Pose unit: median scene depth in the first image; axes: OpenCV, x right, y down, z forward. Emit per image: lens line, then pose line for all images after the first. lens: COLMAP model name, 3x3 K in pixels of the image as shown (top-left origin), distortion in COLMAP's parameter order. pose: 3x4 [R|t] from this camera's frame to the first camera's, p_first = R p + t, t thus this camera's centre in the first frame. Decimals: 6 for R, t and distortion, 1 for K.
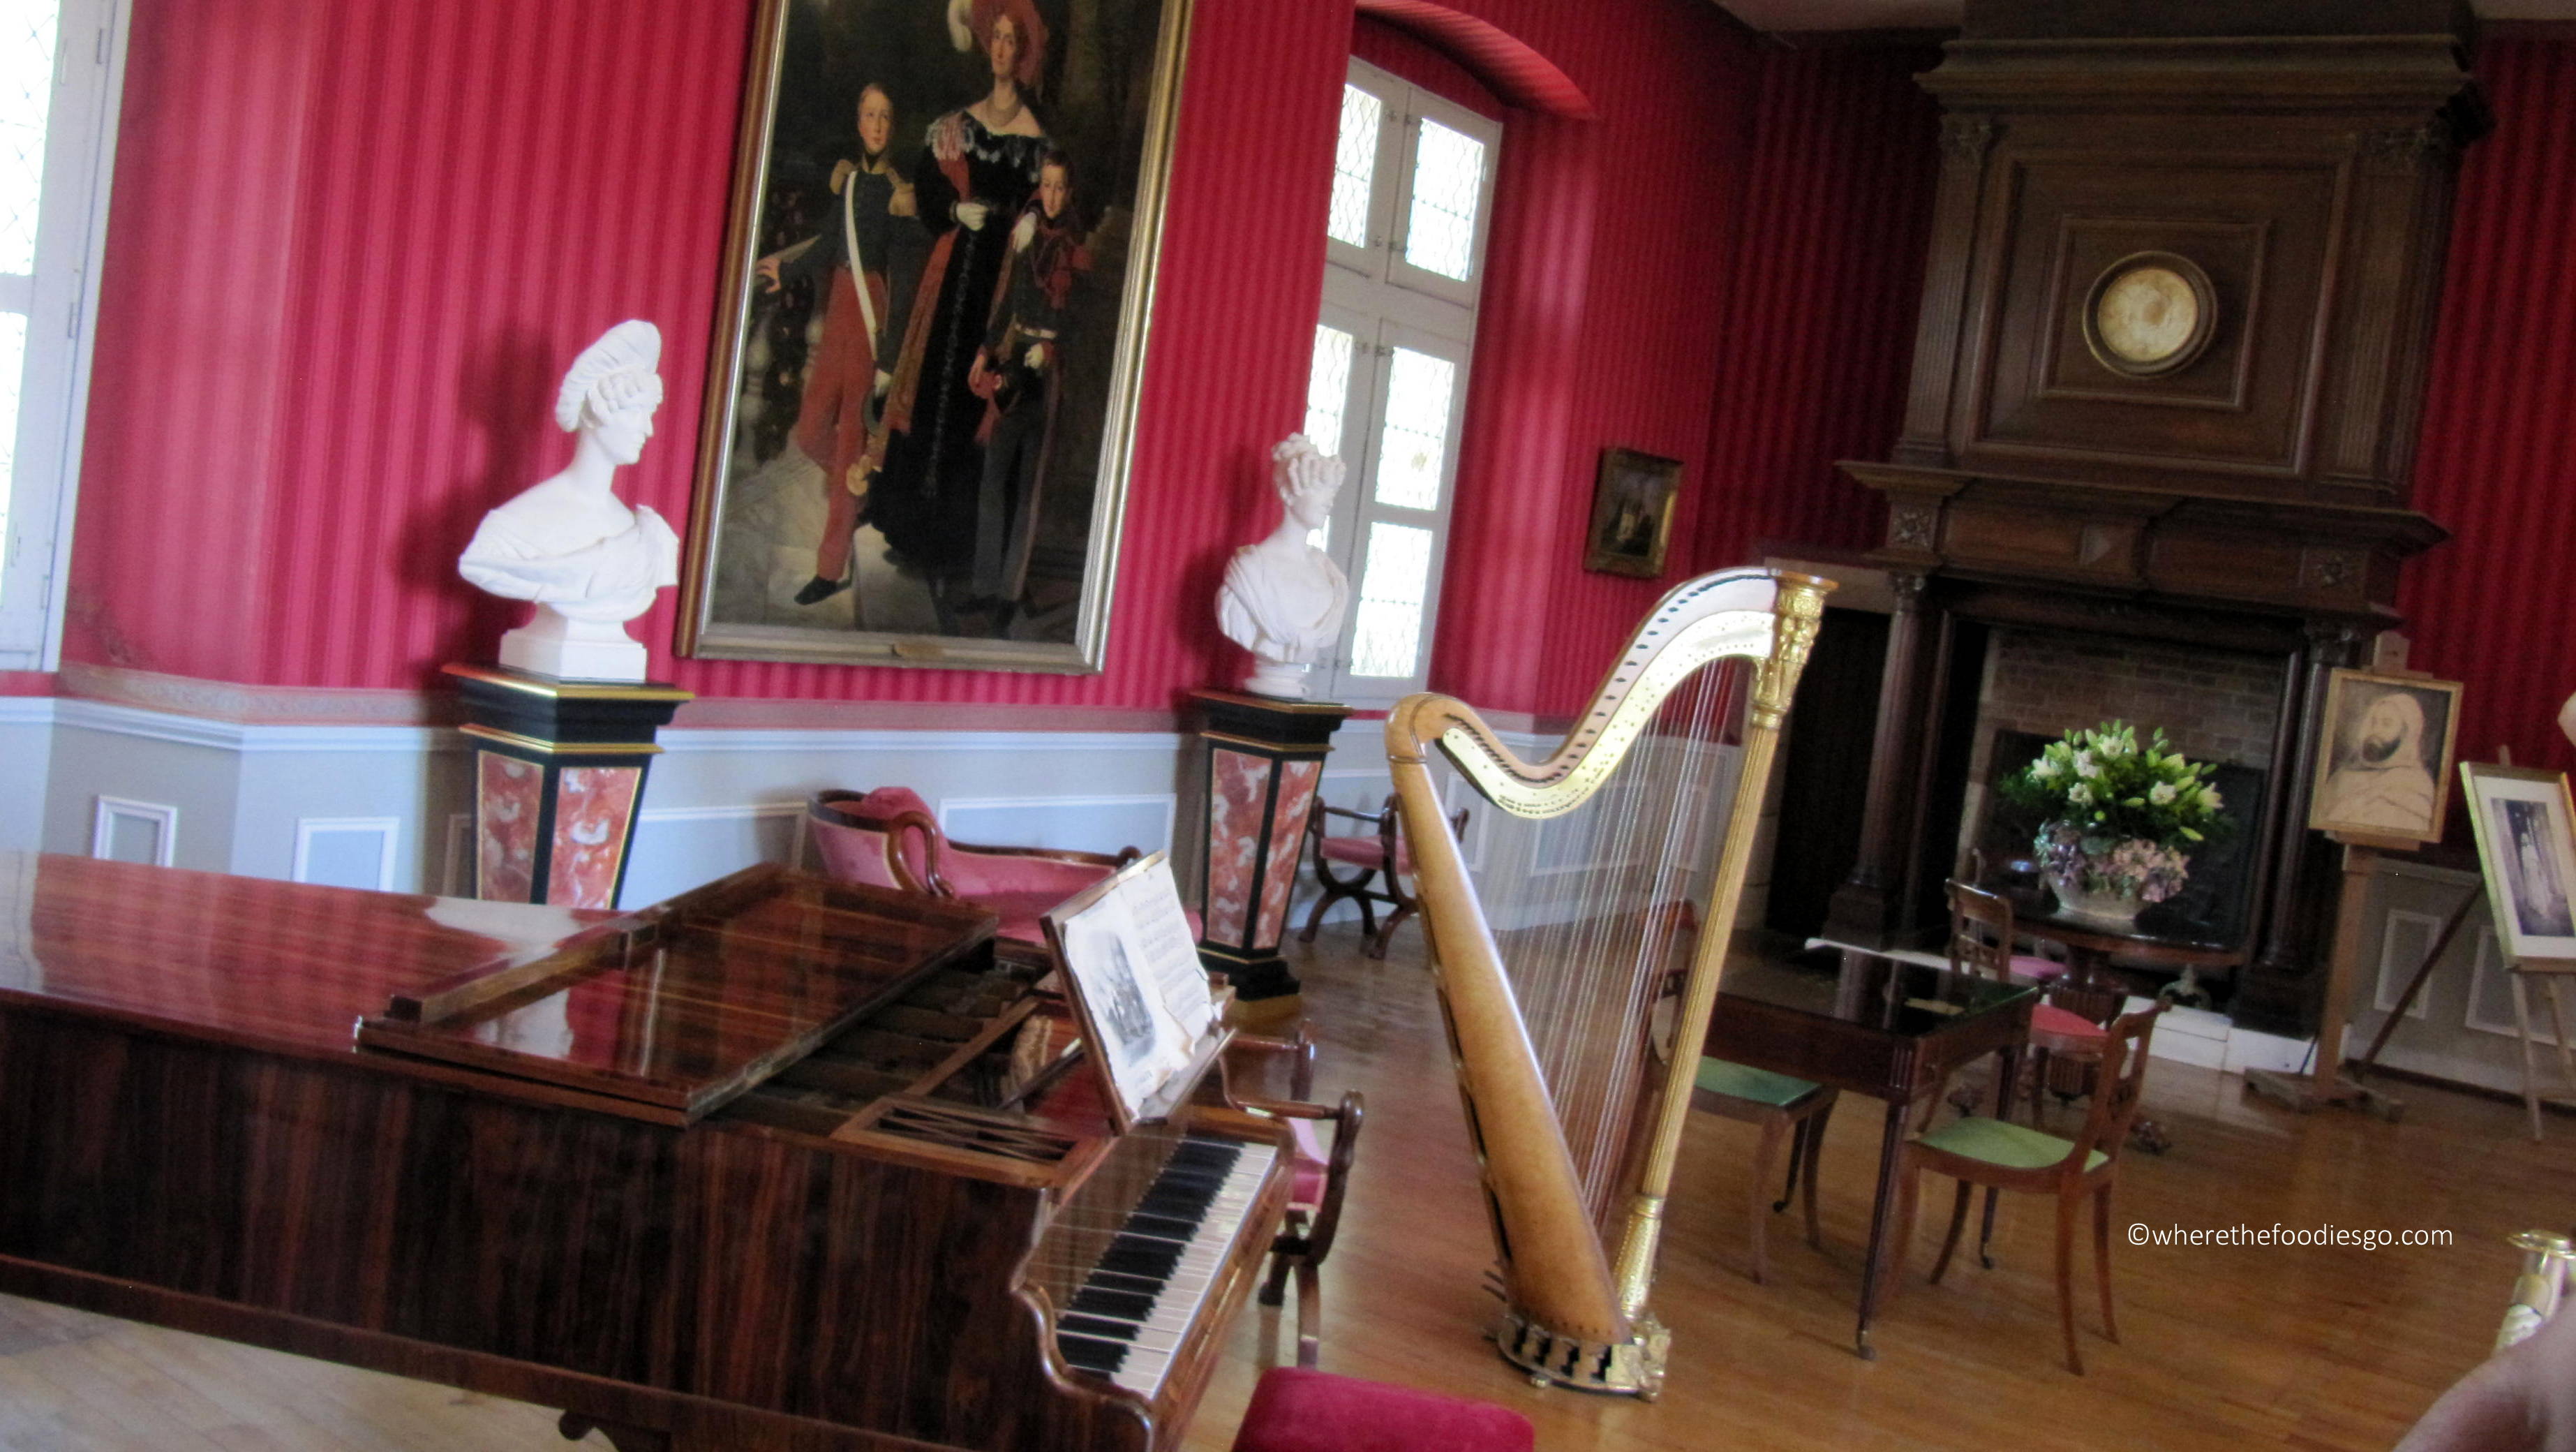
lens RADIAL K [[2151.2, 0, 1285.7], [0, 2151.2, 678.9], [0, 0, 1]] dist [-0.047215, 0.004618]
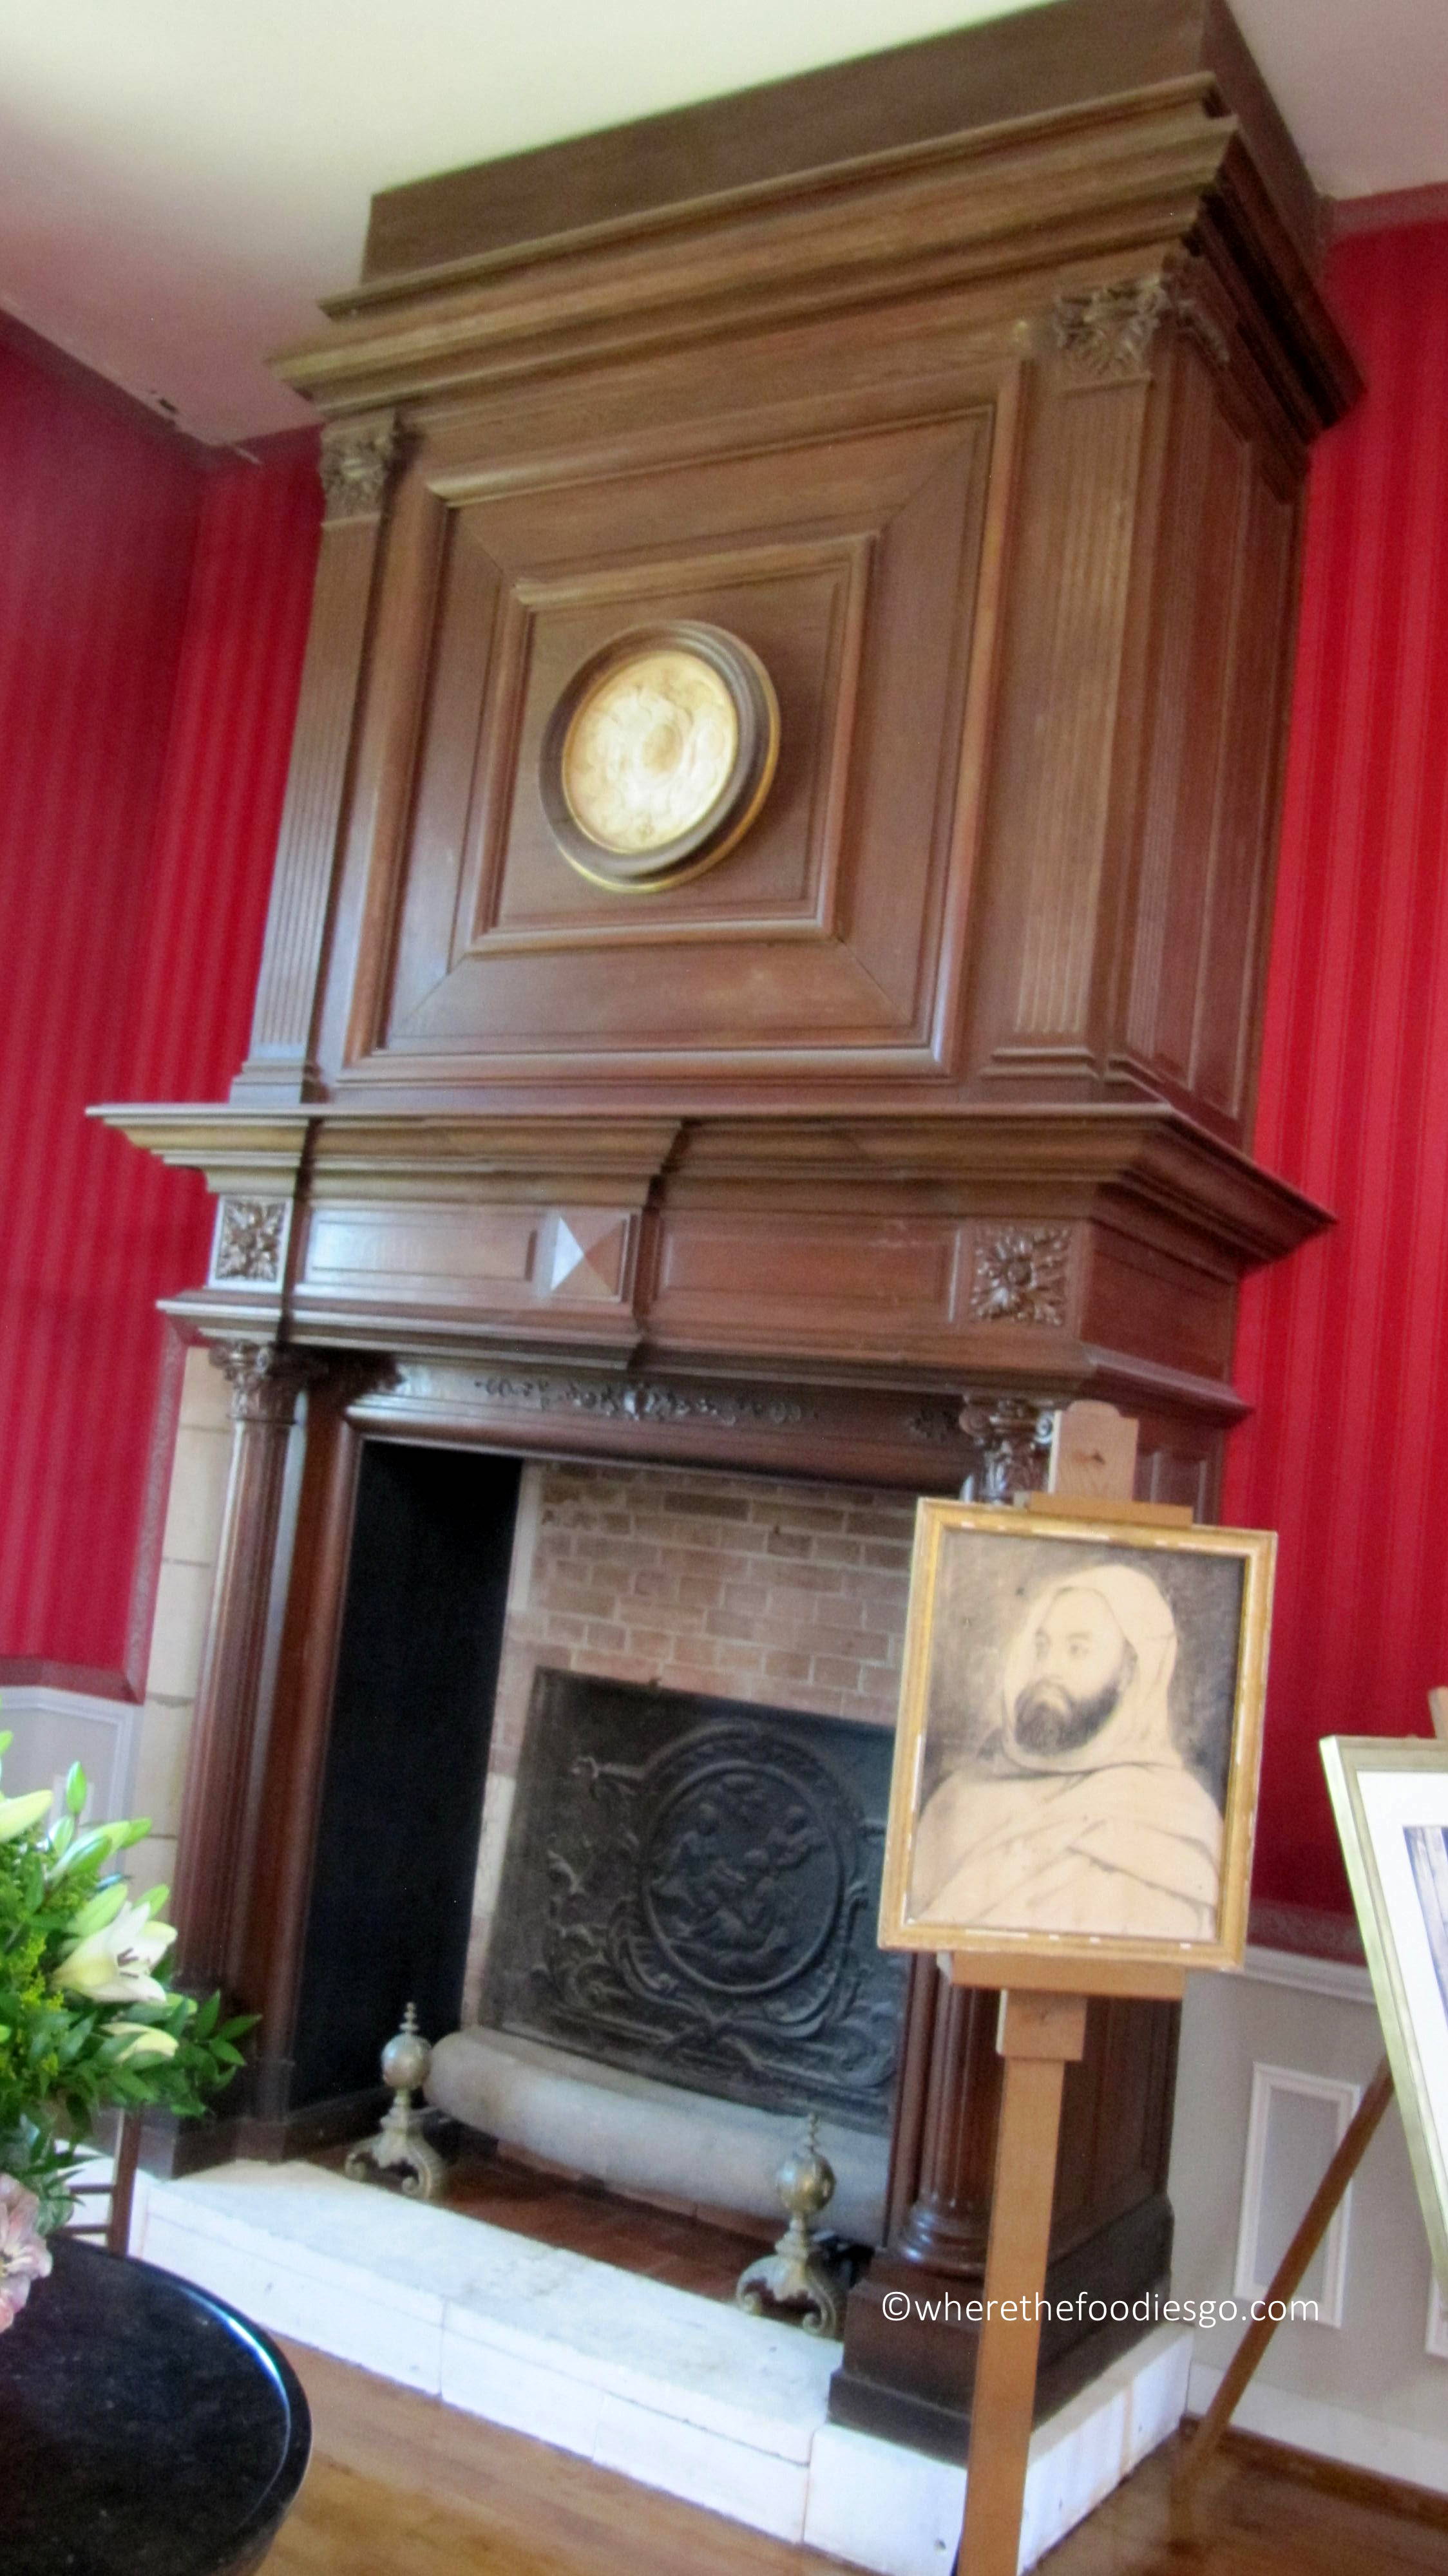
lens RADIAL K [[2151.2, 0, 724.0], [0, 2151.2, 1288.0], [0, 0, 1]] dist [-0.047215, 0.004618]
pose [[0.994820, -0.007377, 0.101386, 0.377804], [0.021925, 0.989459, -0.143141, 0.010139], [-0.099261, 0.144623, 0.984496, 0.567575]]
